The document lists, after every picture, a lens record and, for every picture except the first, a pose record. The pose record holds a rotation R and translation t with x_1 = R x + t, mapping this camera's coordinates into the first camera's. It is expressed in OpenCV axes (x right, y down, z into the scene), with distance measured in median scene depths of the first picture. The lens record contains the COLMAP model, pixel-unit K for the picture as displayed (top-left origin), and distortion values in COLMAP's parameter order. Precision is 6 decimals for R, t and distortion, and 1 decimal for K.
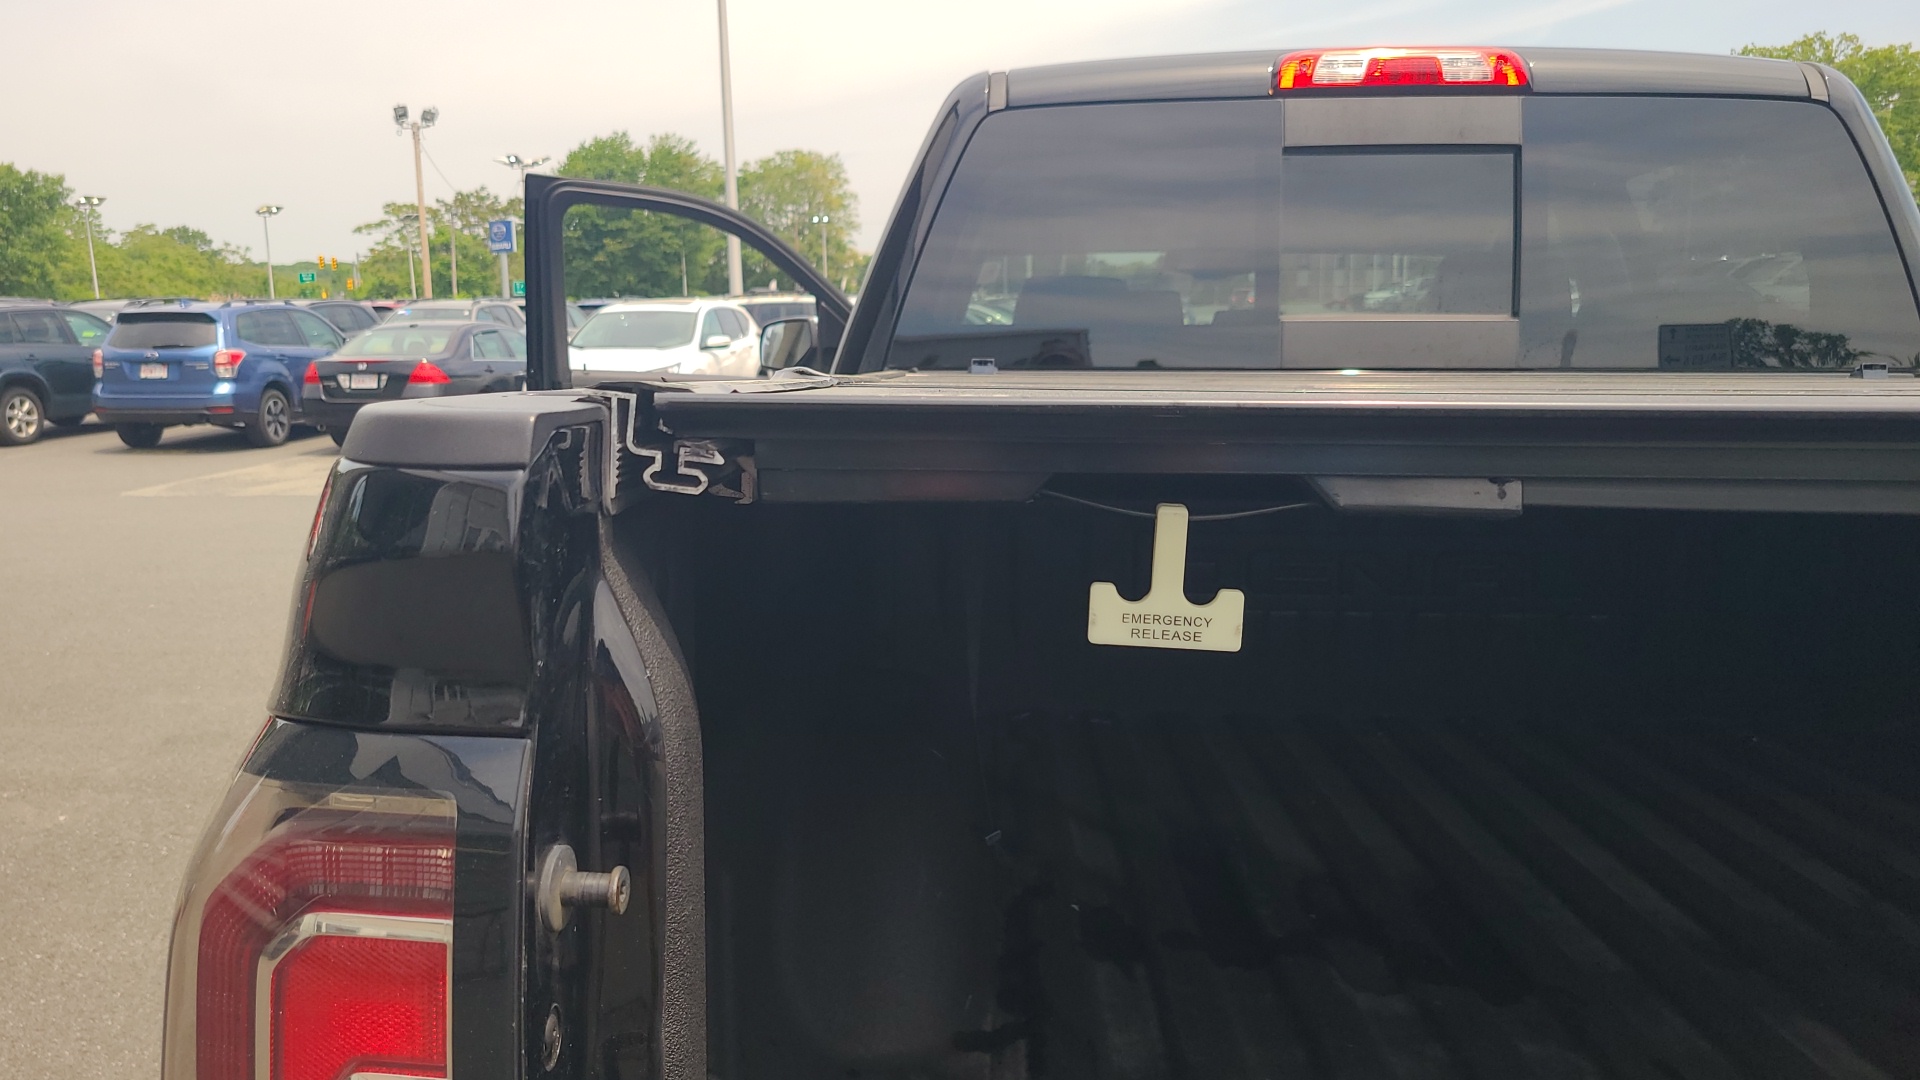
lens RADIAL K [[1439.6, 0, 922.0], [0, 1439.6, 525.8], [0, 0, 1]] dist [0.054727, -0.037692]
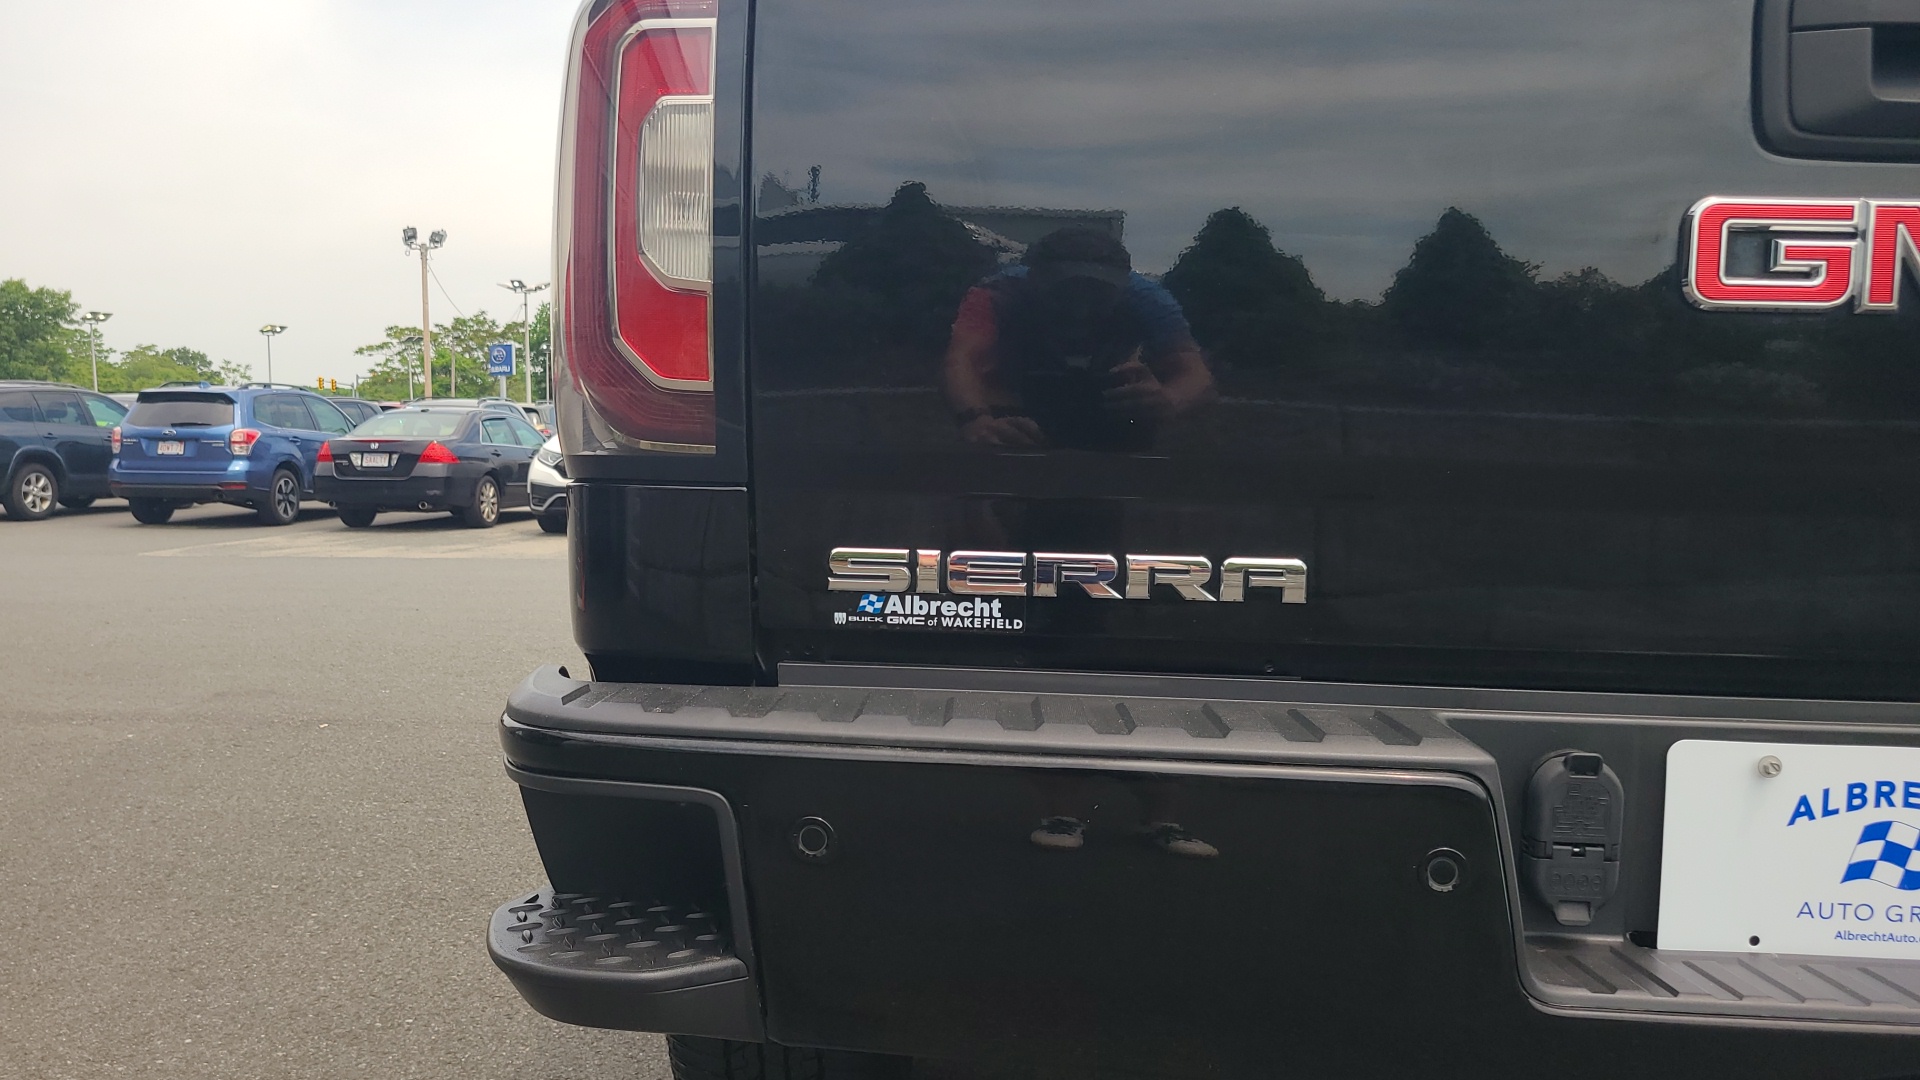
lens RADIAL K [[1439.6, 0, 929.3], [0, 1439.6, 536.3], [0, 0, 1]] dist [0.054727, -0.037692]
pose [[0.999767, 0.017708, 0.012312, -0.000546], [-0.016581, 0.996131, -0.086300, 0.024271], [-0.013792, 0.086076, 0.996193, -0.020743]]
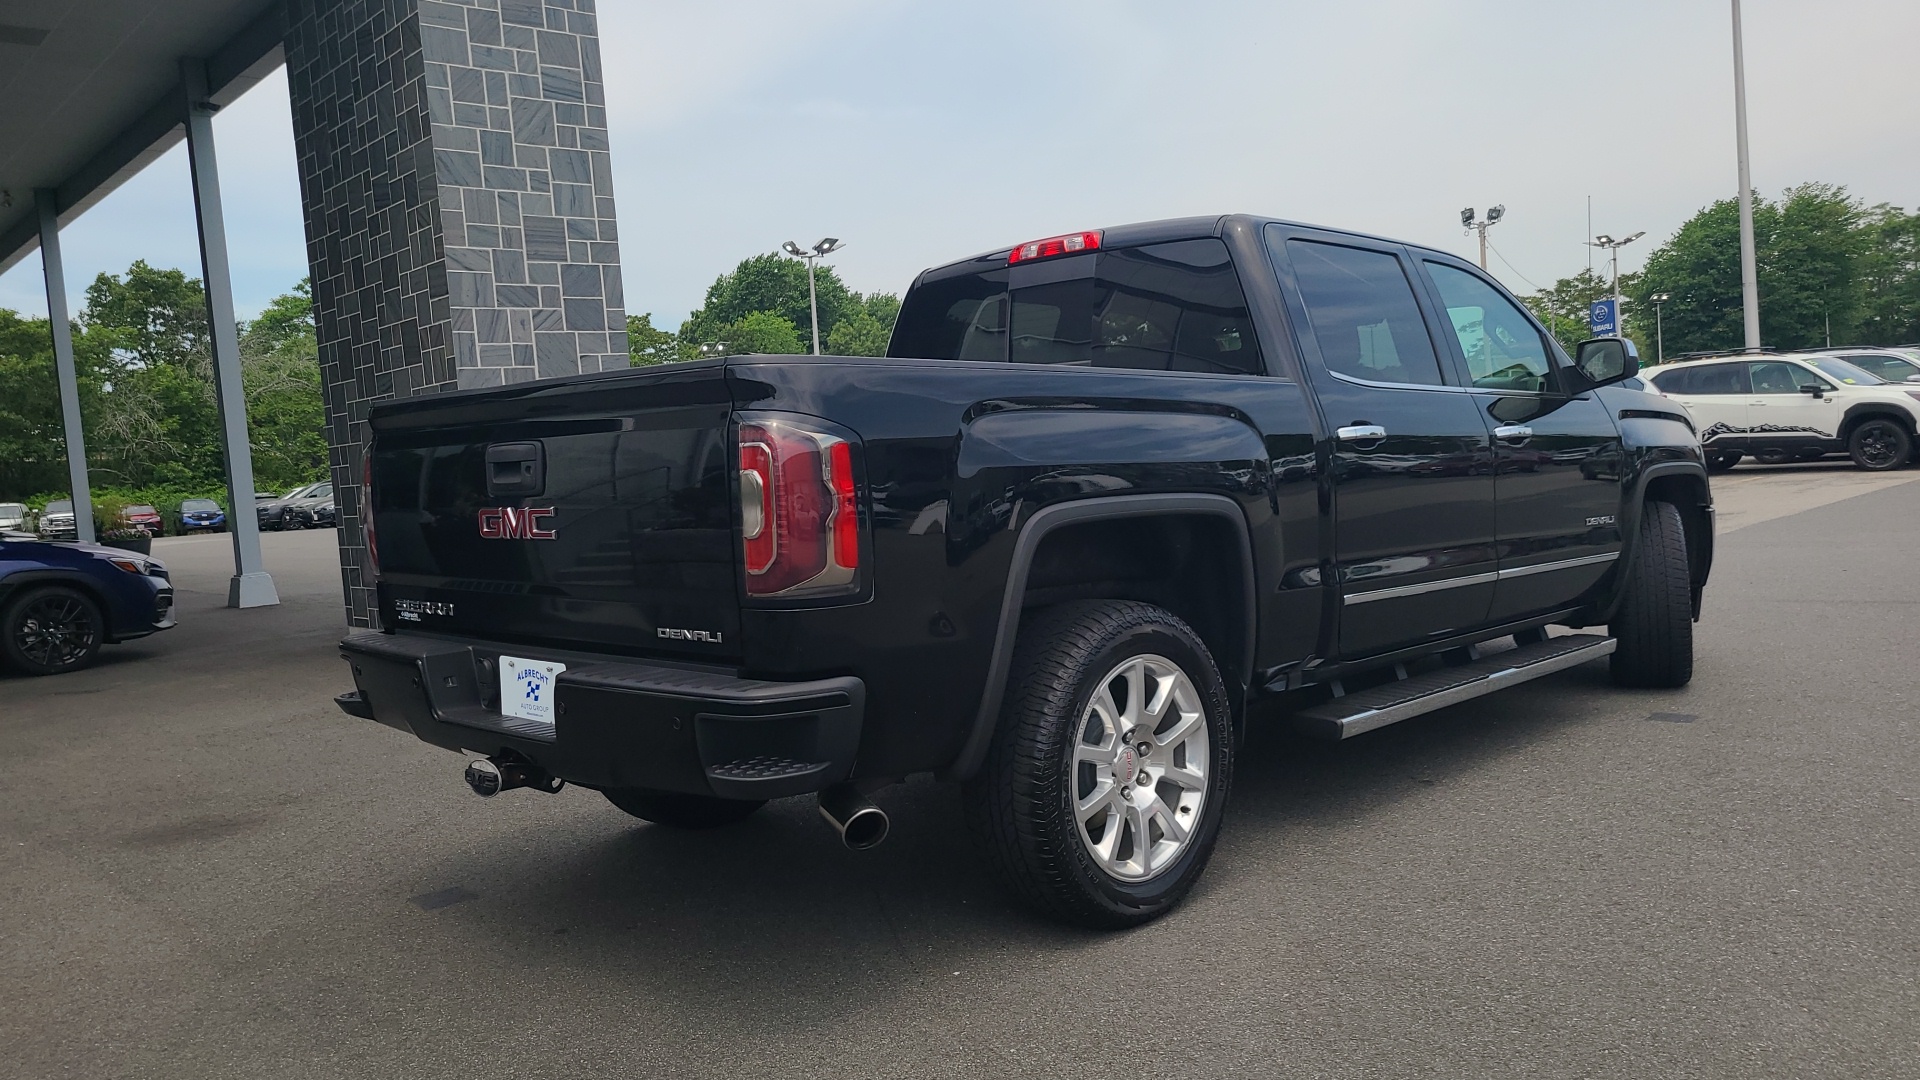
lens RADIAL K [[1439.6, 0, 955.5], [0, 1439.6, 540.8], [0, 0, 1]] dist [0.054727, -0.037692]
pose [[0.743387, 0.000509, -0.668861, 0.155400], [-0.035516, 0.998619, -0.038714, 0.018419], [0.667918, 0.052534, 0.742378, -0.058528]]
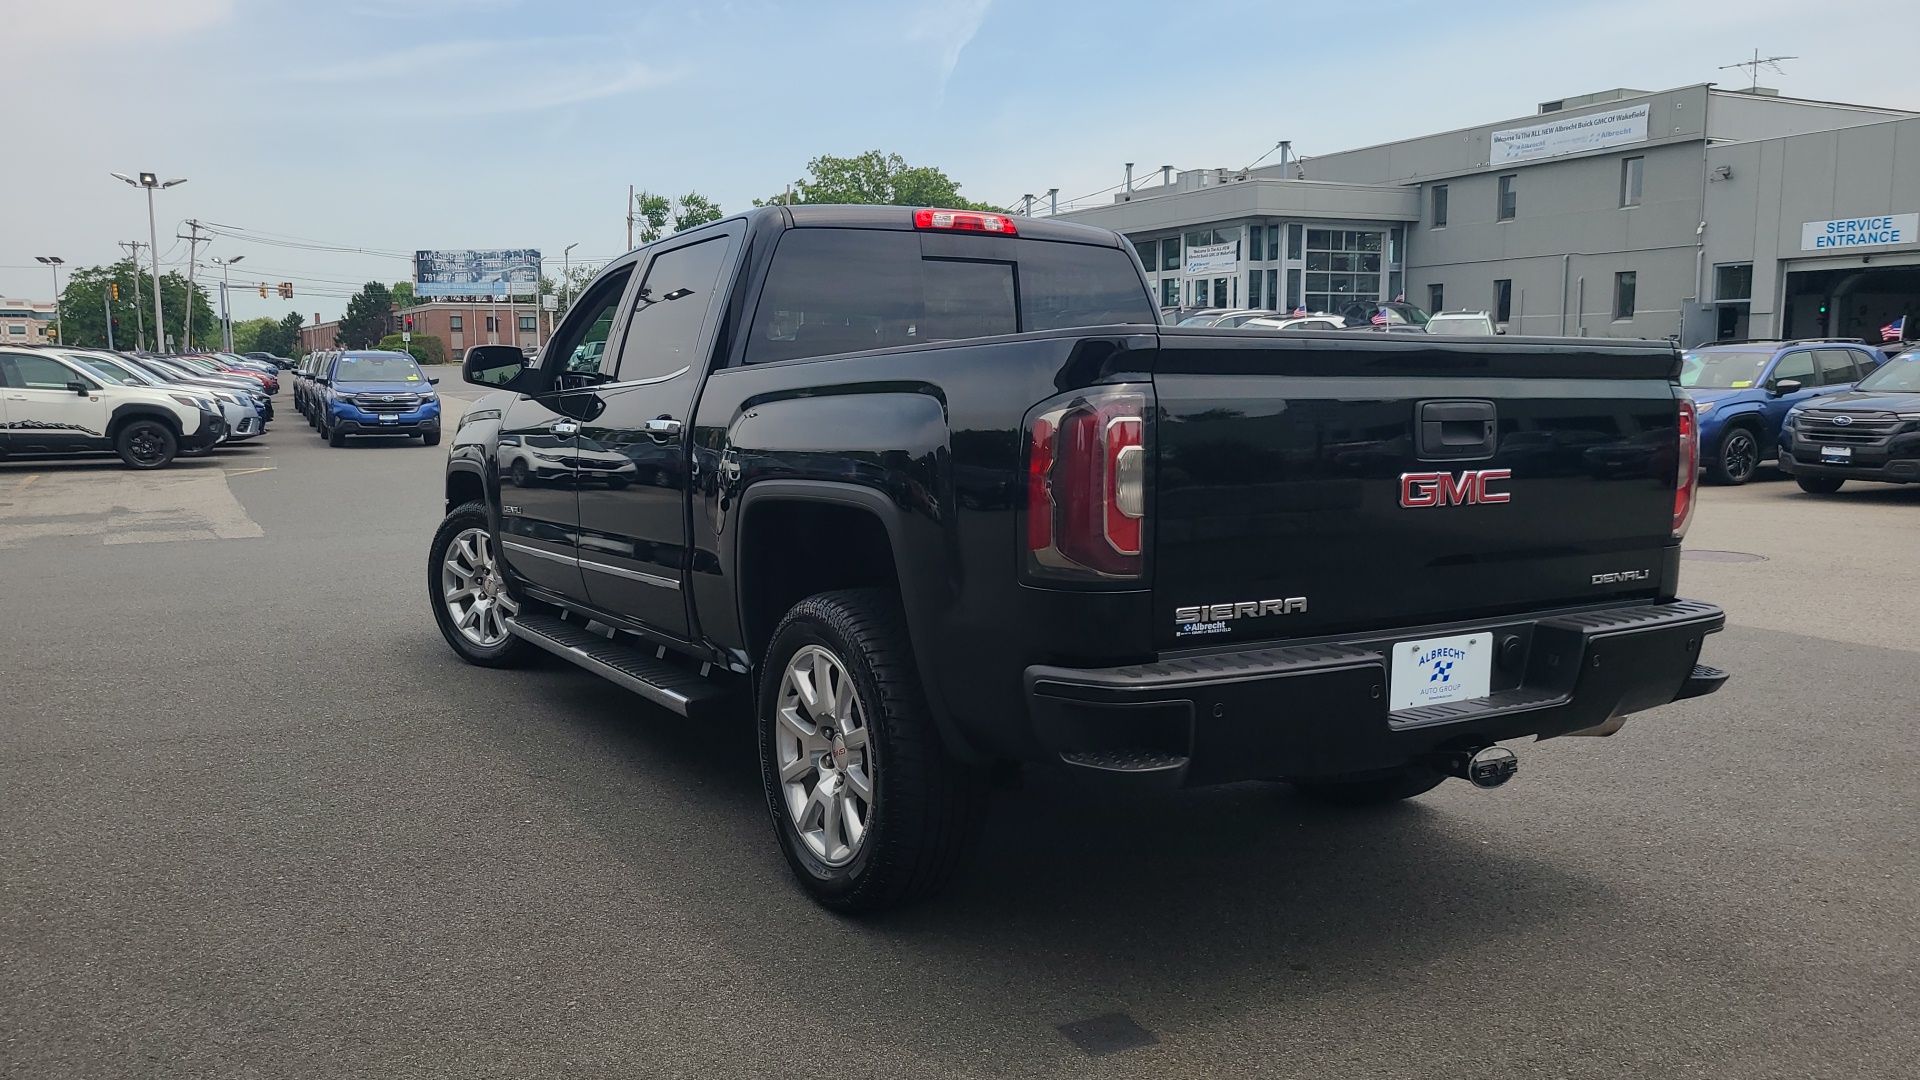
lens RADIAL K [[1439.6, 0, 947.4], [0, 1439.6, 531.8], [0, 0, 1]] dist [0.054727, -0.037692]
pose [[0.831037, -0.055369, 0.553454, -0.082561], [0.077491, 0.996854, -0.016628, 0.015247], [-0.550793, 0.056706, 0.832714, -0.064959]]
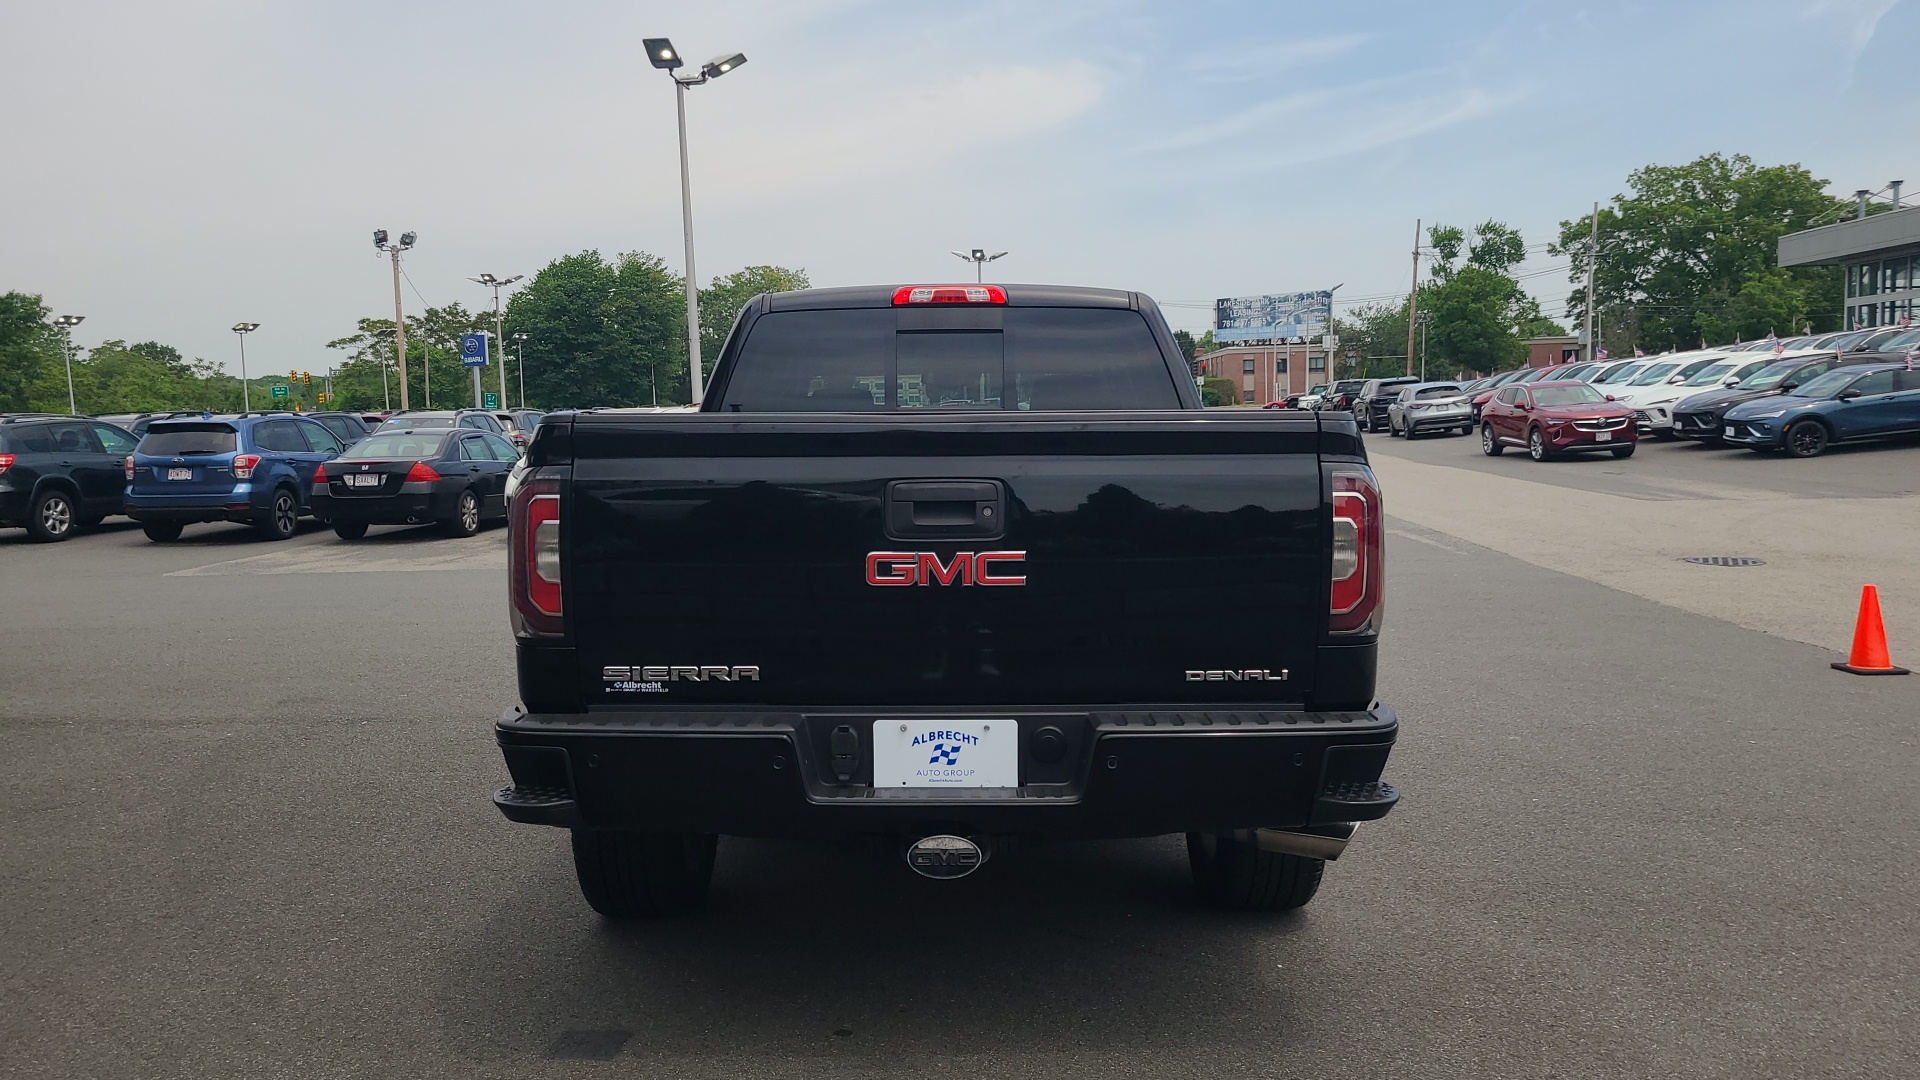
lens RADIAL K [[1439.6, 0, 946.8], [0, 1439.6, 523.9], [0, 0, 1]] dist [0.054727, -0.037692]
pose [[0.999243, -0.012924, 0.036680, 0.023324], [0.015610, 0.997142, -0.073918, 0.018204], [-0.035620, 0.074435, 0.996590, -0.109489]]
